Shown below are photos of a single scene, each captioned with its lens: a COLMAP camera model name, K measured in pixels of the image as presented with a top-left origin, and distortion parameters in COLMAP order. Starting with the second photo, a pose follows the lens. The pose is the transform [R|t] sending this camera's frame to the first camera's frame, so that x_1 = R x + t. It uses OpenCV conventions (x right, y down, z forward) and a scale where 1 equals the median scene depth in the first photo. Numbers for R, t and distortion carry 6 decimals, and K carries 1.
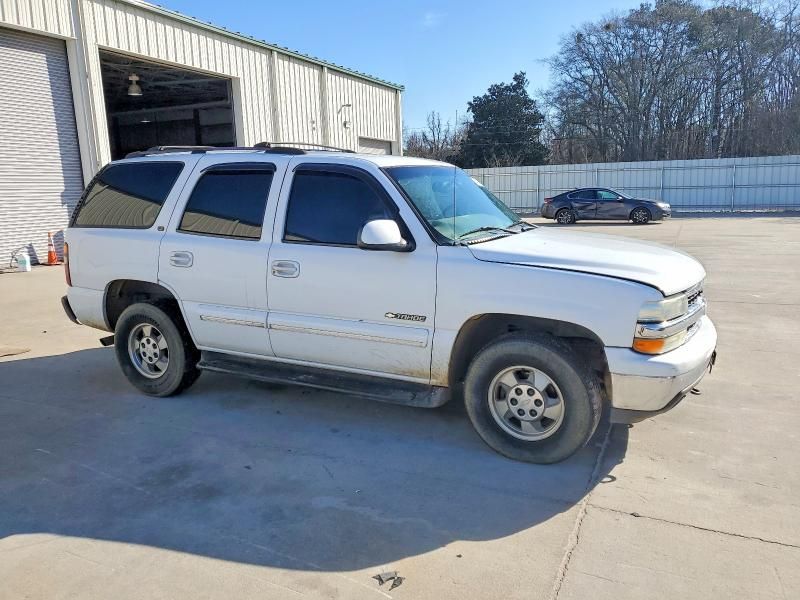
lens RADIAL K [[614.9, 0, 402.5], [0, 614.9, 321.4], [0, 0, 1]] dist [0.015377, 0.005761]
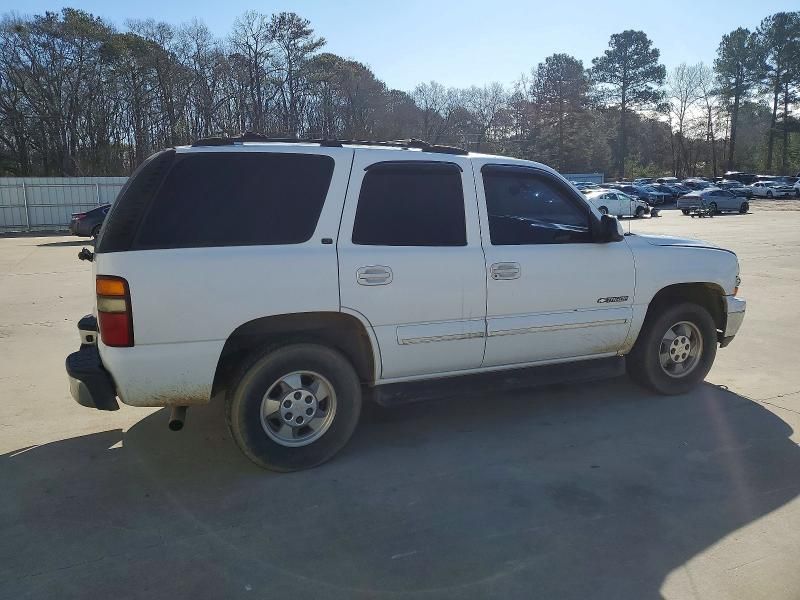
lens RADIAL K [[620.2, 0, 400.0], [0, 620.2, 300.0], [0, 0, 1]] dist [0.025775, 0.000662]
pose [[0.637097, -0.120255, 0.761345, -0.943407], [0.167581, 0.985737, 0.015465, -0.075545], [-0.752346, 0.117734, 0.648162, 0.443772]]
